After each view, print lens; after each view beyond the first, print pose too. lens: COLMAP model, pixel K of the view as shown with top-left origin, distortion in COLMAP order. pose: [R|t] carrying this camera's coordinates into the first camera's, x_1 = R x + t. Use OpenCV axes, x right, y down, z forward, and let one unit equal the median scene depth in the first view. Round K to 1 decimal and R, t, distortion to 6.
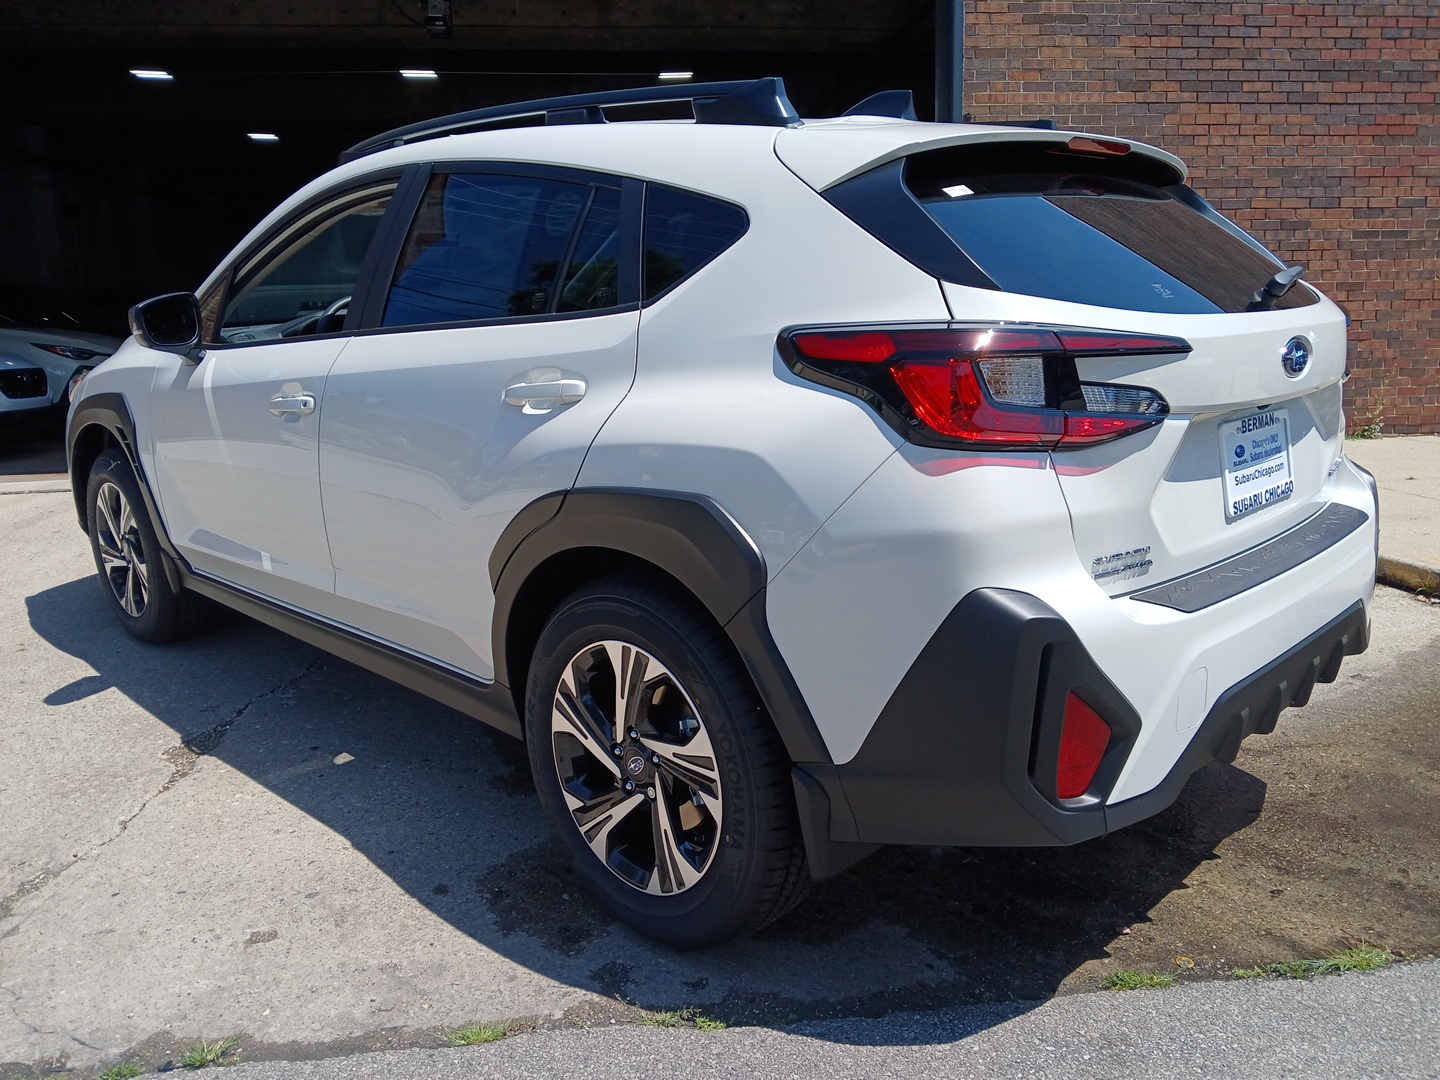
lens RADIAL K [[1138.3, 0, 713.6], [0, 1138.3, 540.3], [0, 0, 1]] dist [0.013613, -0.036193]
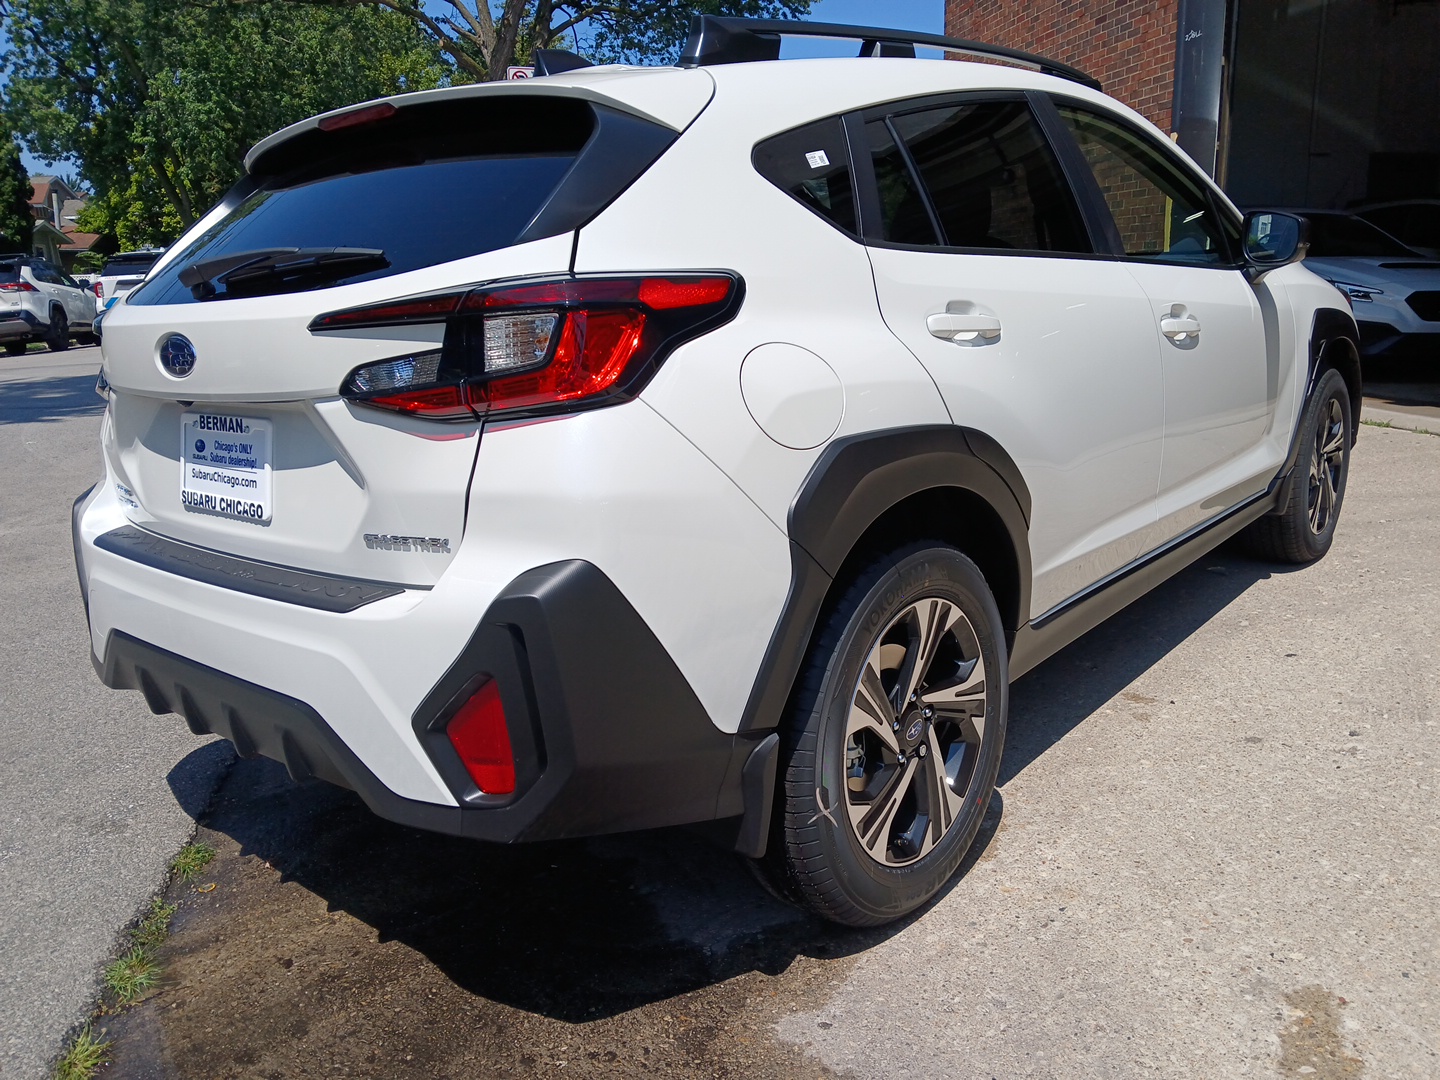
lens RADIAL K [[1138.3, 0, 728.5], [0, 1138.3, 544.1], [0, 0, 1]] dist [0.013613, -0.036193]
pose [[0.068621, 0.250590, -0.965658, 1.443058], [-0.164601, 0.957518, 0.236781, -0.300525], [0.983970, 0.142700, 0.106954, 1.337394]]
